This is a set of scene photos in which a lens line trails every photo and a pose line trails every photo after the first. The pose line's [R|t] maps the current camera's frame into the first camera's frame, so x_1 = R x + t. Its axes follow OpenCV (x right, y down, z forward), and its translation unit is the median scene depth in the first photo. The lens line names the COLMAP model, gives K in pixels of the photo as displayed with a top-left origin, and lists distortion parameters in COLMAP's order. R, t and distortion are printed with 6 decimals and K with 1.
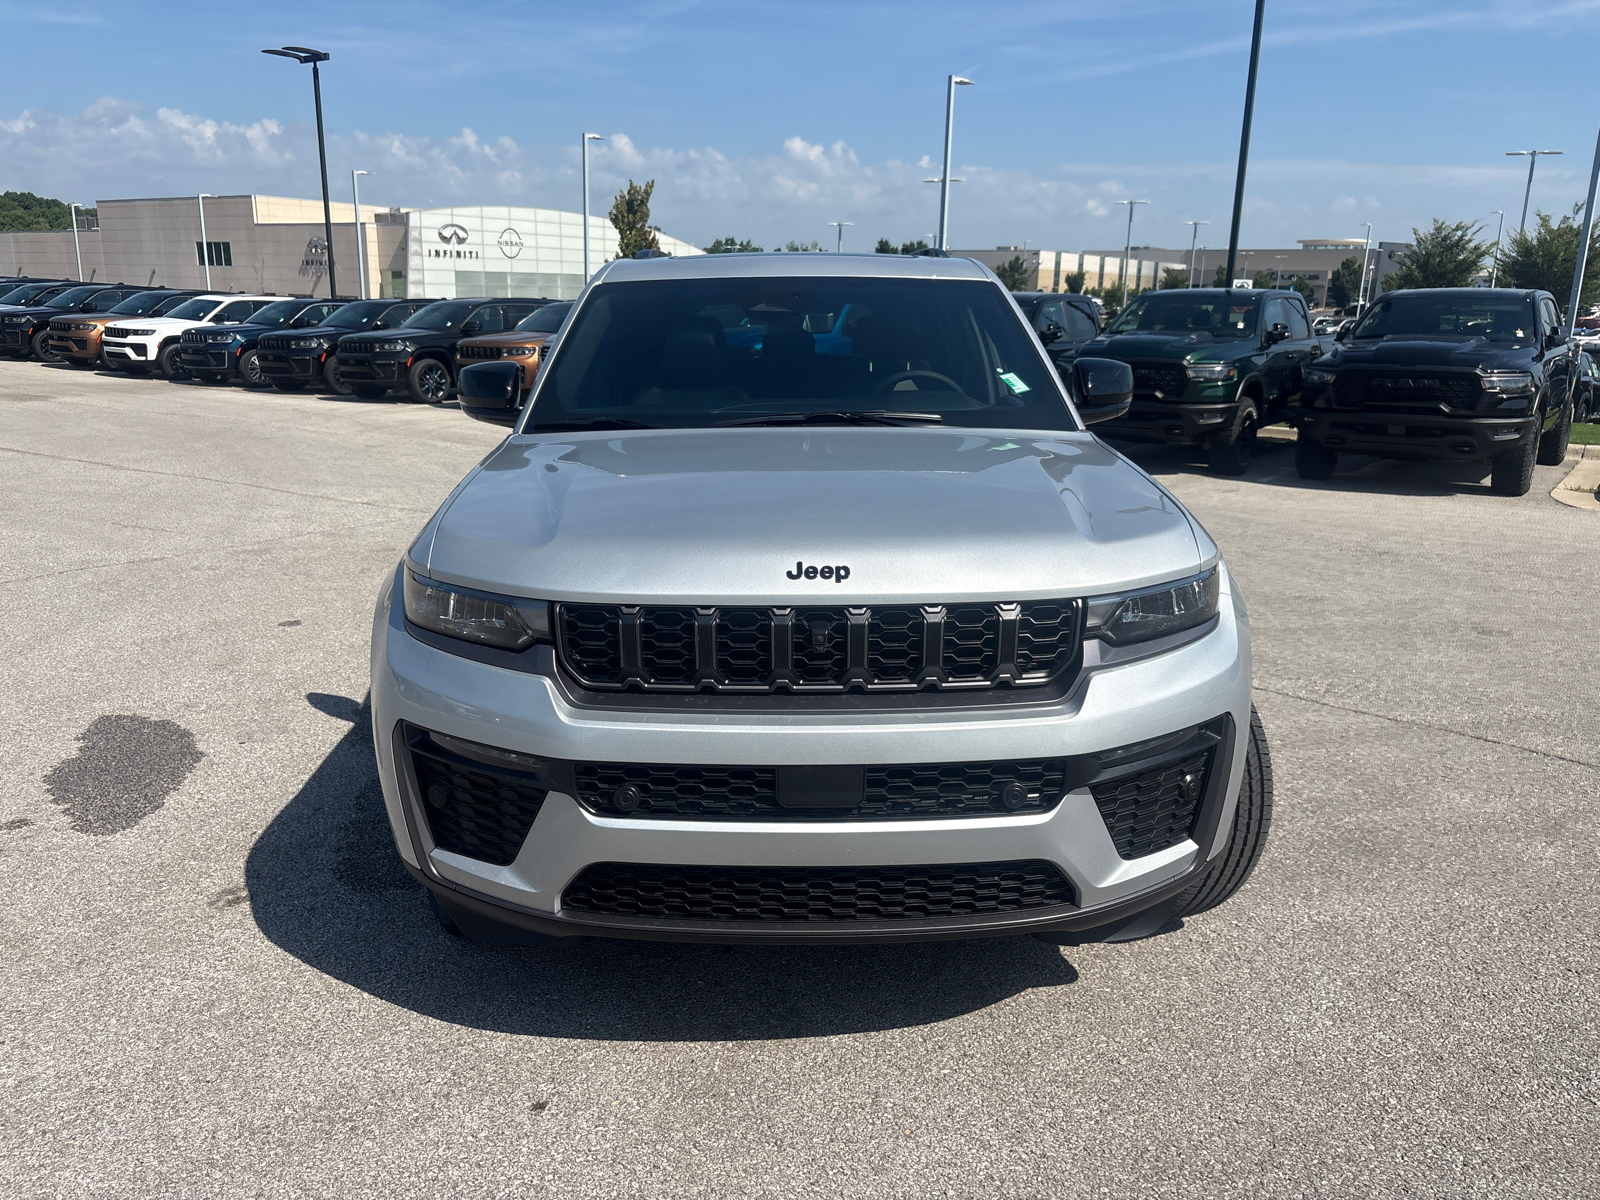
lens RADIAL K [[1232.4, 0, 769.6], [0, 1232.4, 591.8], [0, 0, 1]] dist [0.025335, -0.041037]
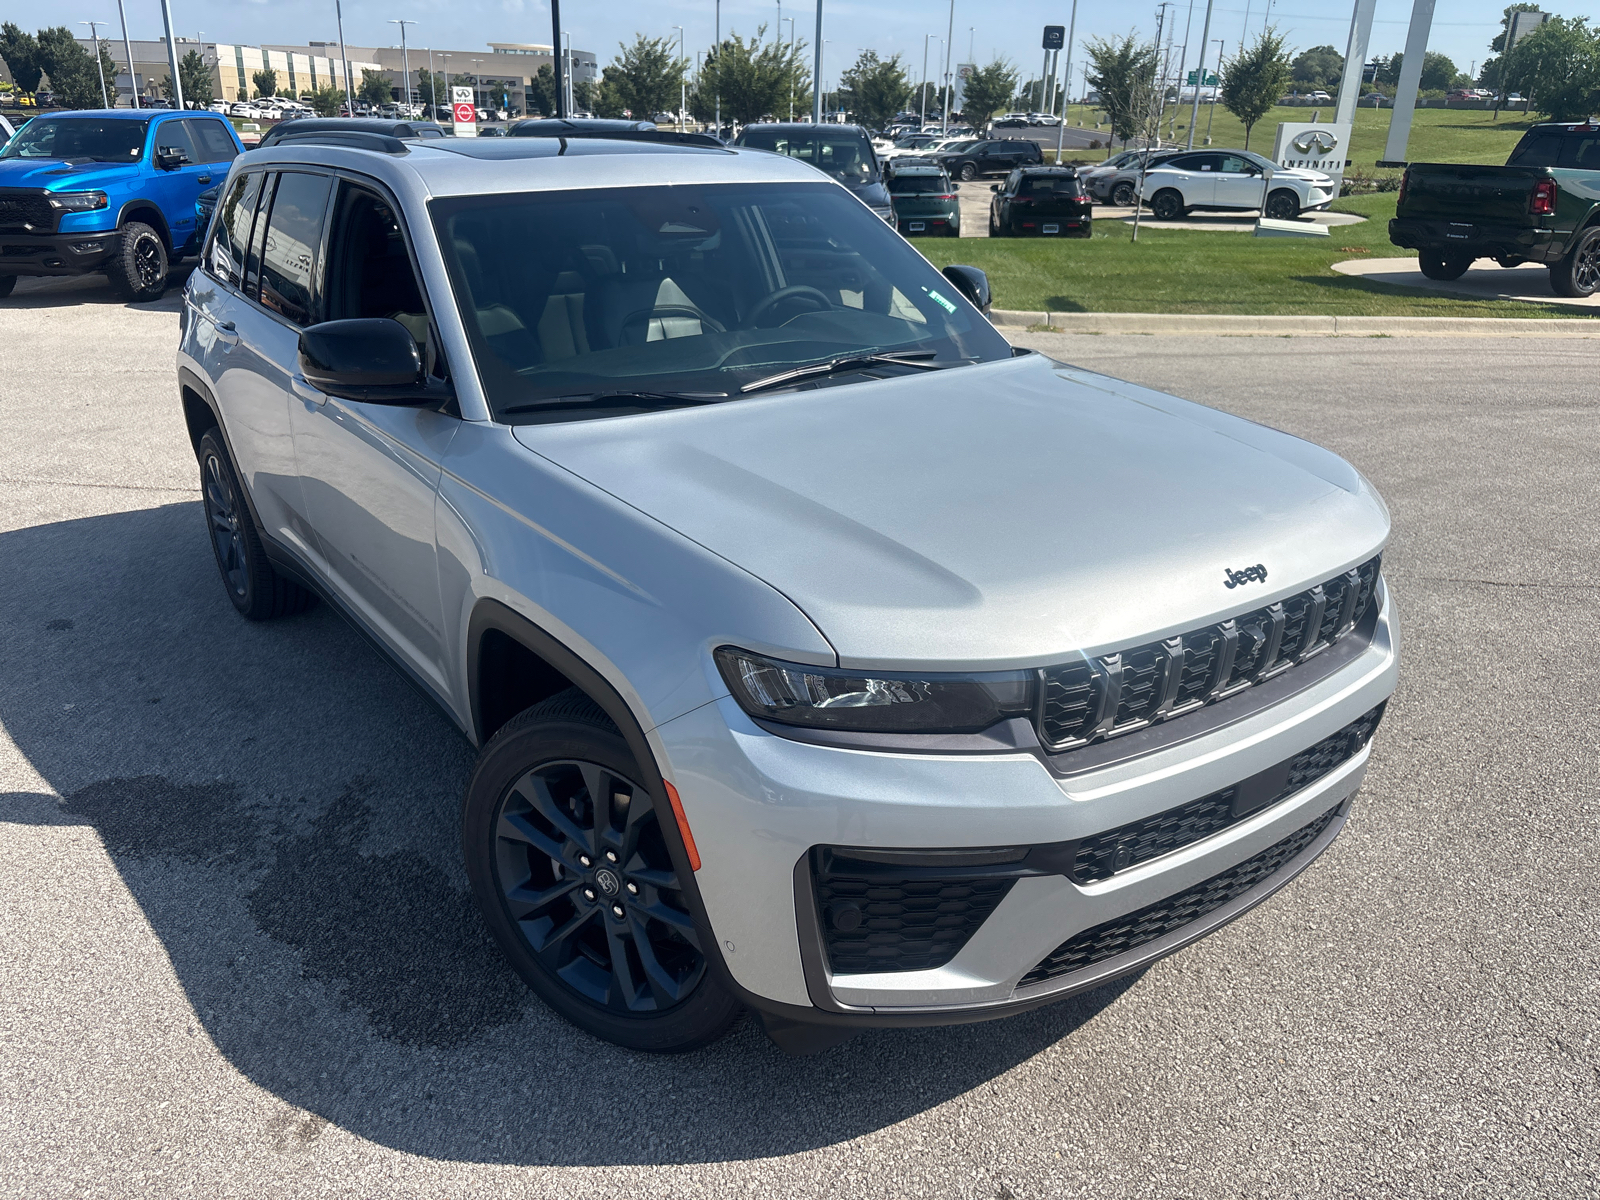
lens RADIAL K [[1226.6, 0, 800.0], [0, 1226.6, 600.0], [0, 0, 1]] dist [0.015958, -0.006770]
pose [[0.807408, -0.208484, 0.551930, -0.055477], [0.122223, 0.974297, 0.189228, -0.015869], [-0.577195, -0.085326, 0.812137, 0.029704]]
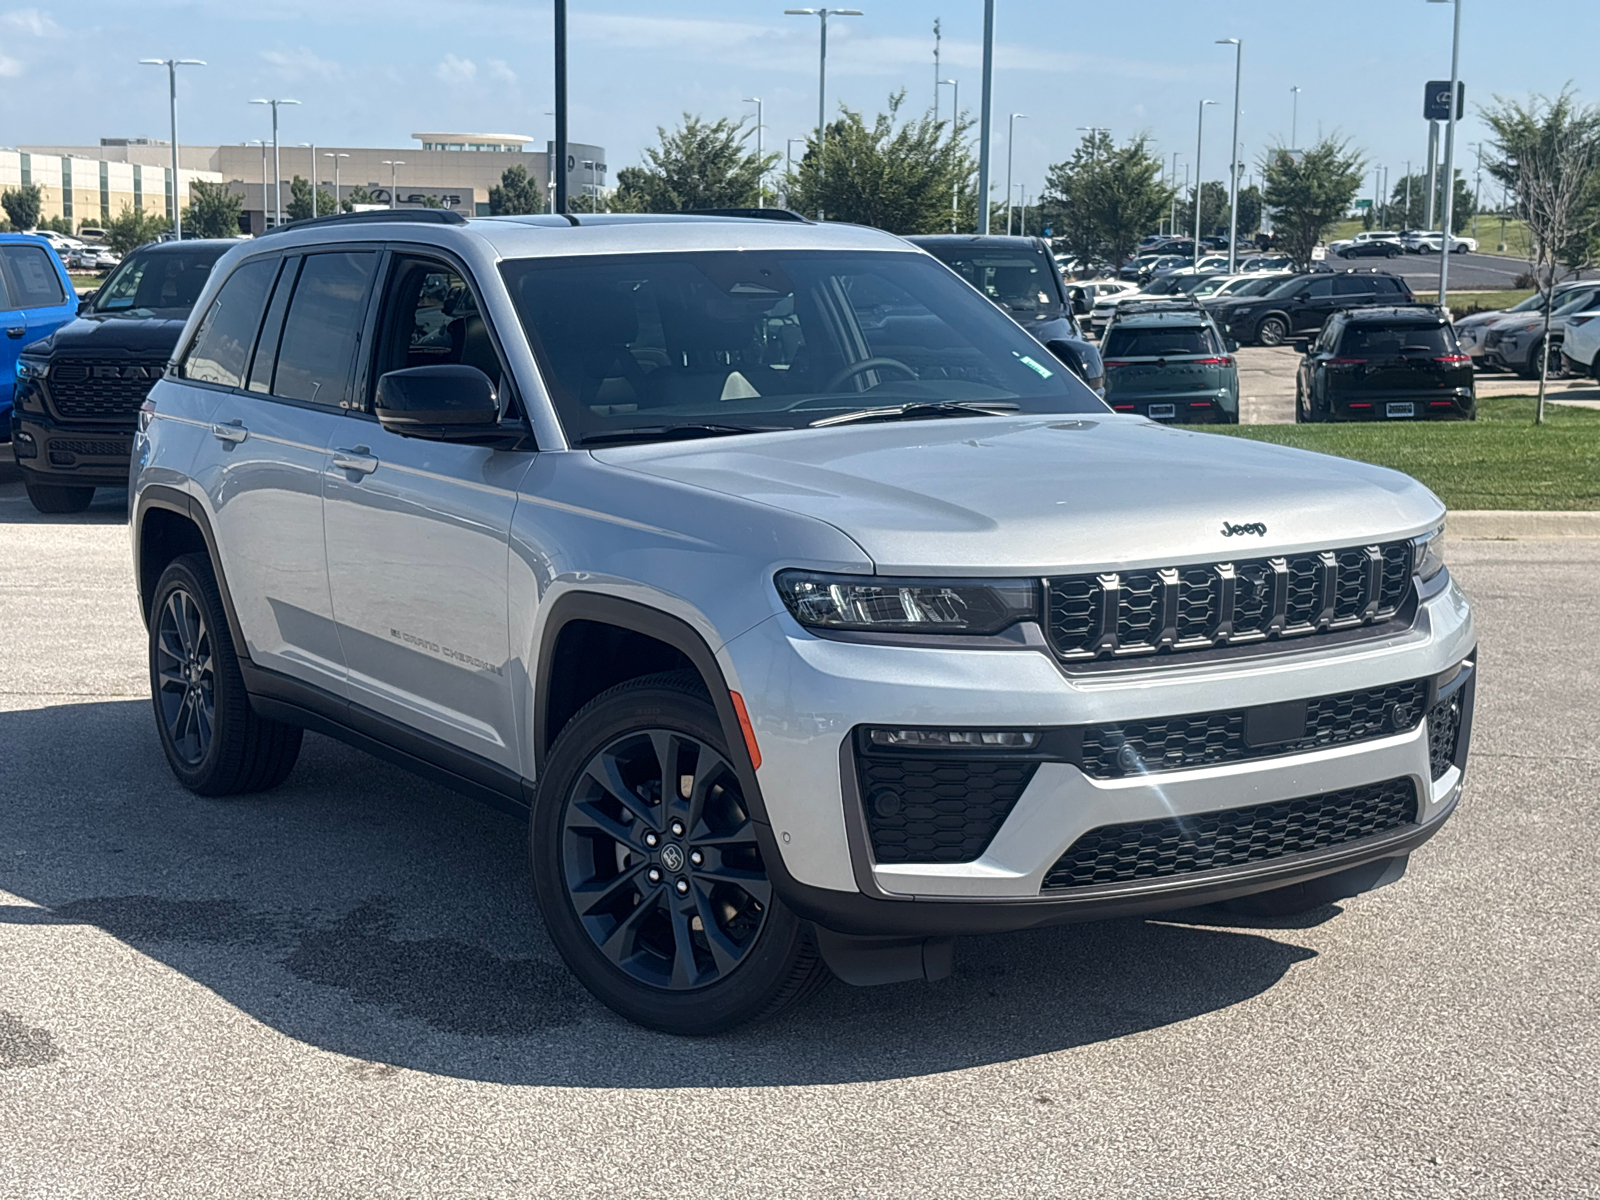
lens RADIAL K [[2429.0, 0, 796.4], [0, 2429.0, 573.2], [0, 0, 1]] dist [0.275129, -1.307102]
pose [[0.848434, -0.075840, 0.523840, -0.102608], [0.126164, 0.990133, -0.060993, 0.007516], [-0.514046, 0.117838, 0.849630, -0.045549]]
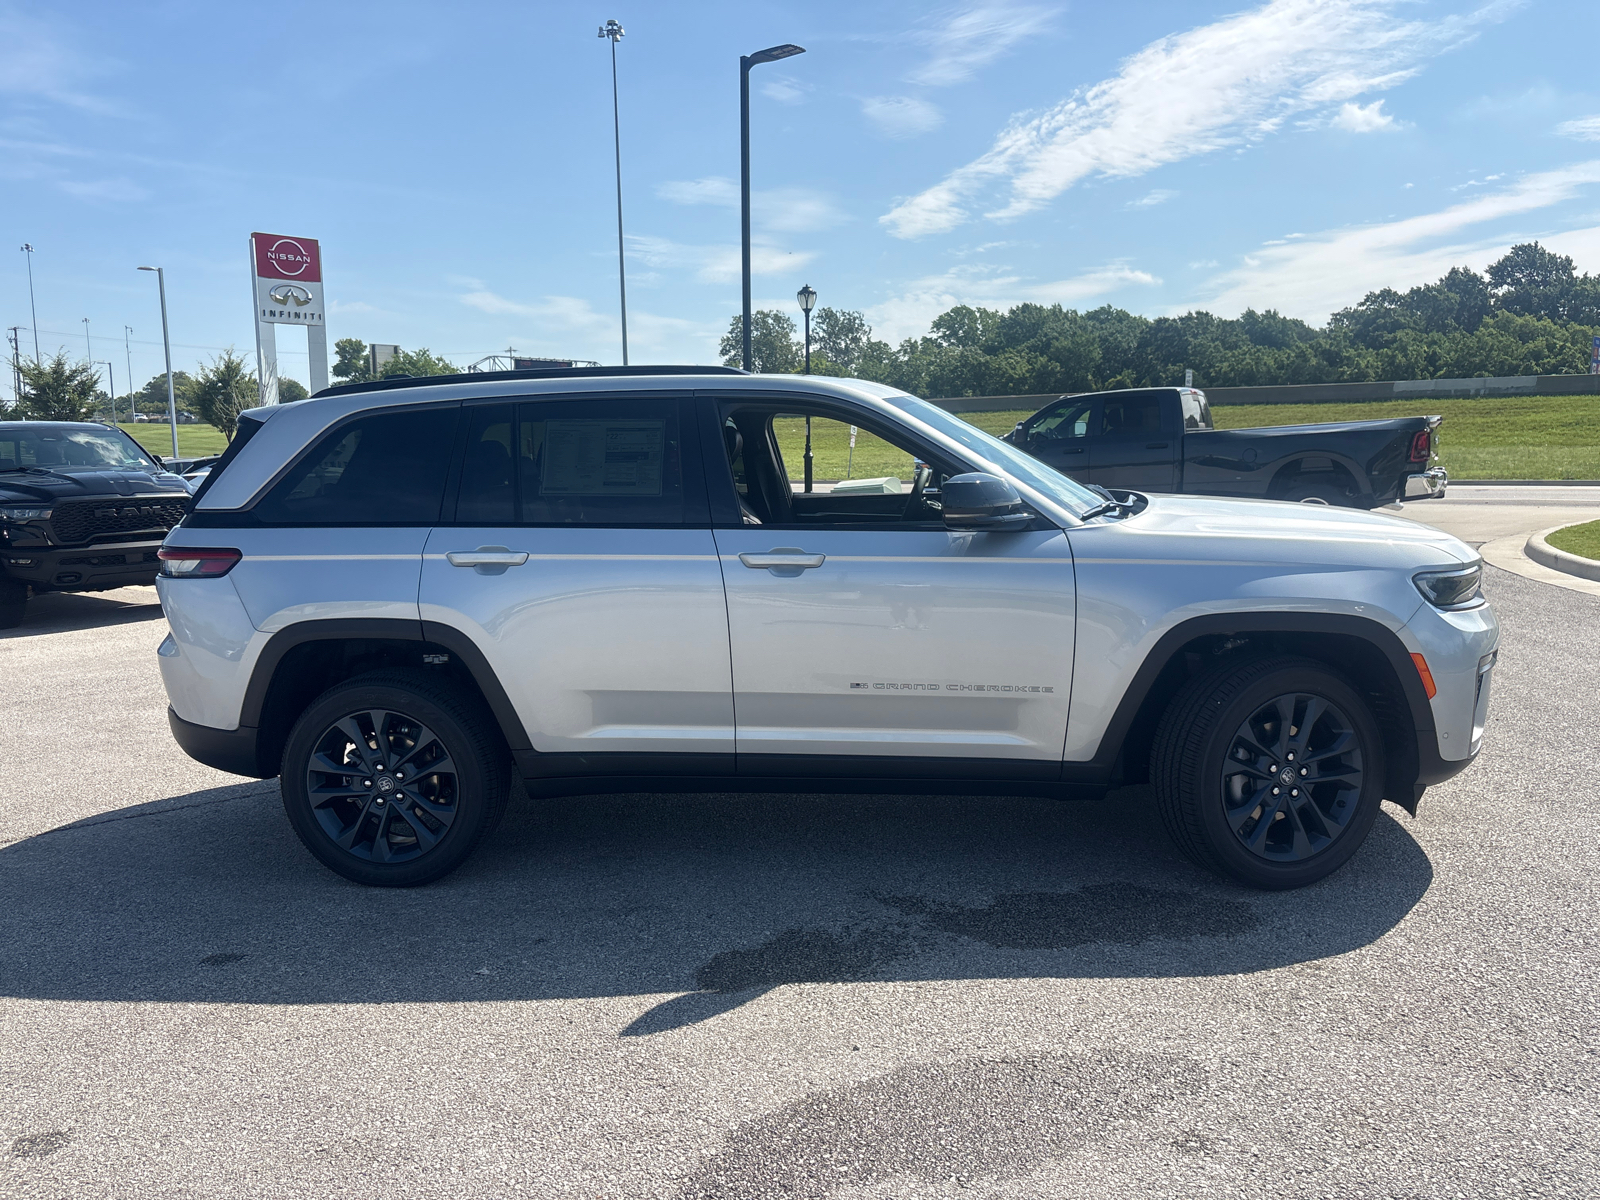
lens RADIAL K [[1232.4, 0, 769.6], [0, 1232.4, 591.8], [0, 0, 1]] dist [0.025335, -0.041037]
pose [[0.113112, -0.137948, 0.983959, -0.153167], [0.247523, 0.963005, 0.106556, -0.029302], [-0.962257, 0.231500, 0.143073, 0.128247]]
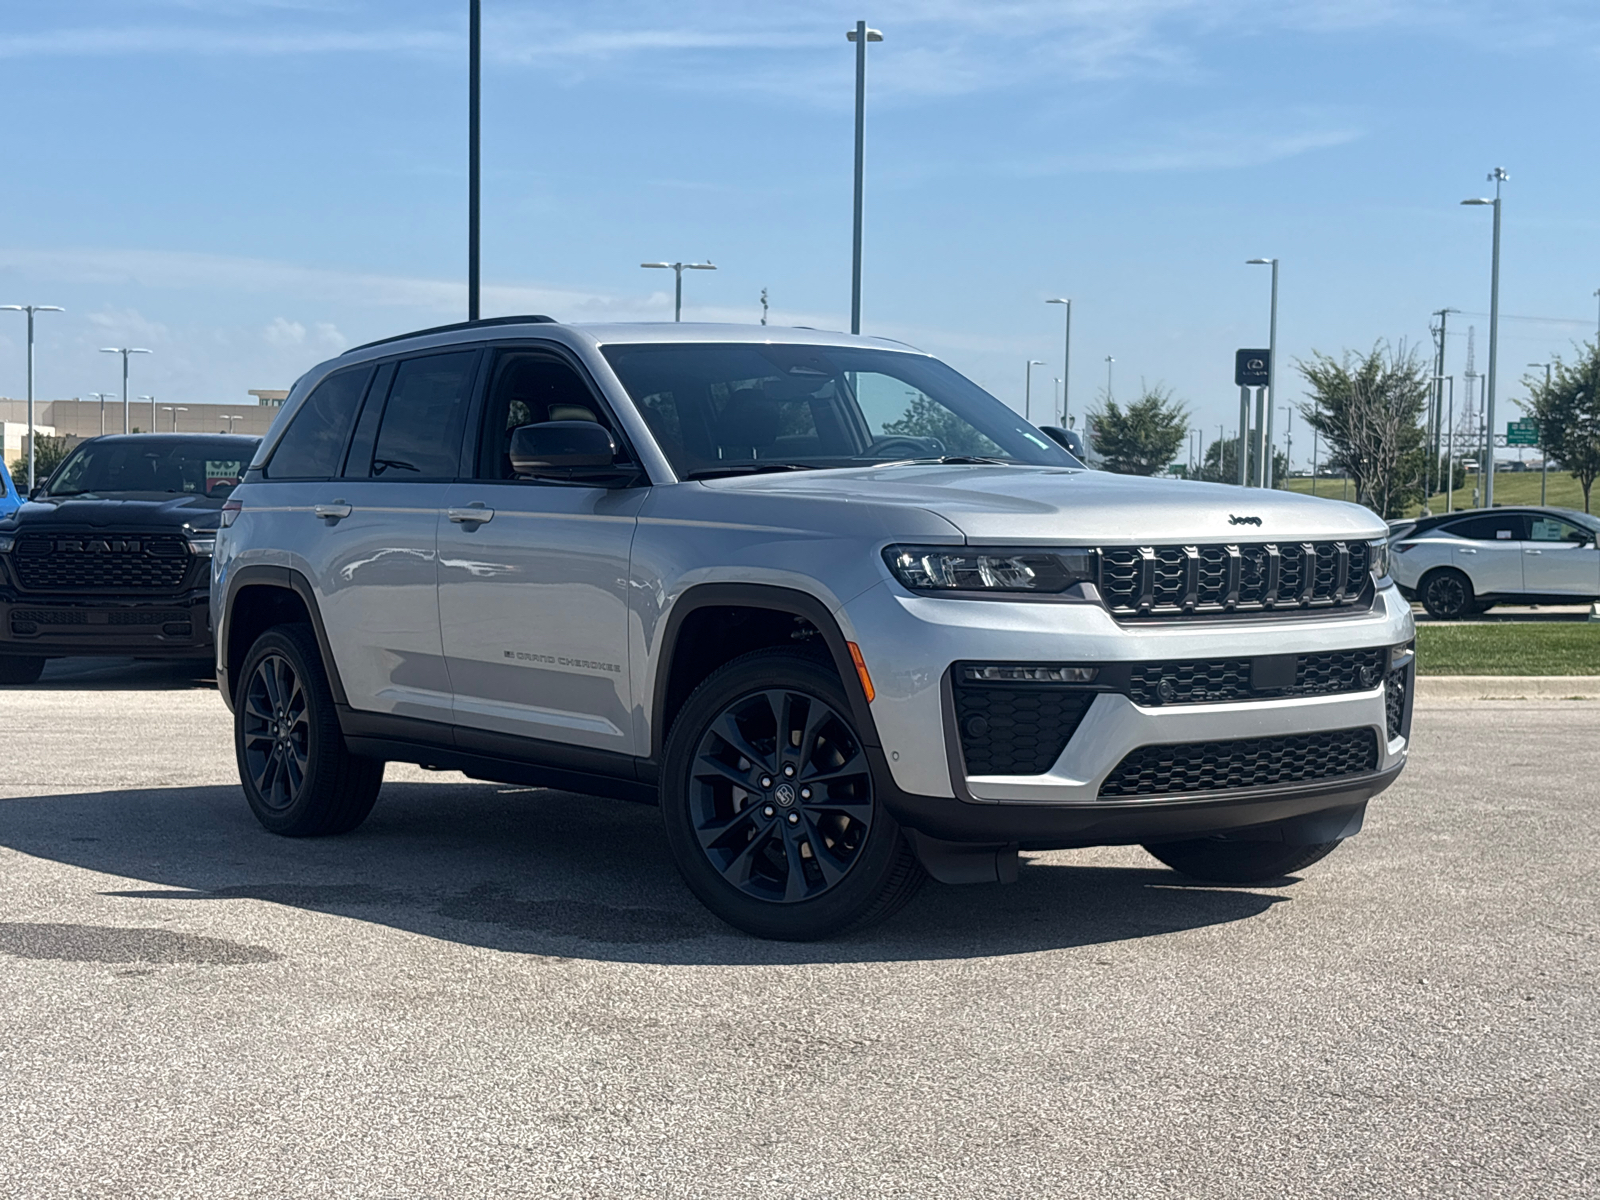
lens RADIAL K [[2429.0, 0, 796.4], [0, 2429.0, 573.2], [0, 0, 1]] dist [0.275129, -1.307102]
pose [[0.808756, -0.017148, 0.587894, -0.142175], [0.134710, 0.978404, -0.156780, 0.029022], [-0.572509, 0.205992, 0.793600, -0.063481]]
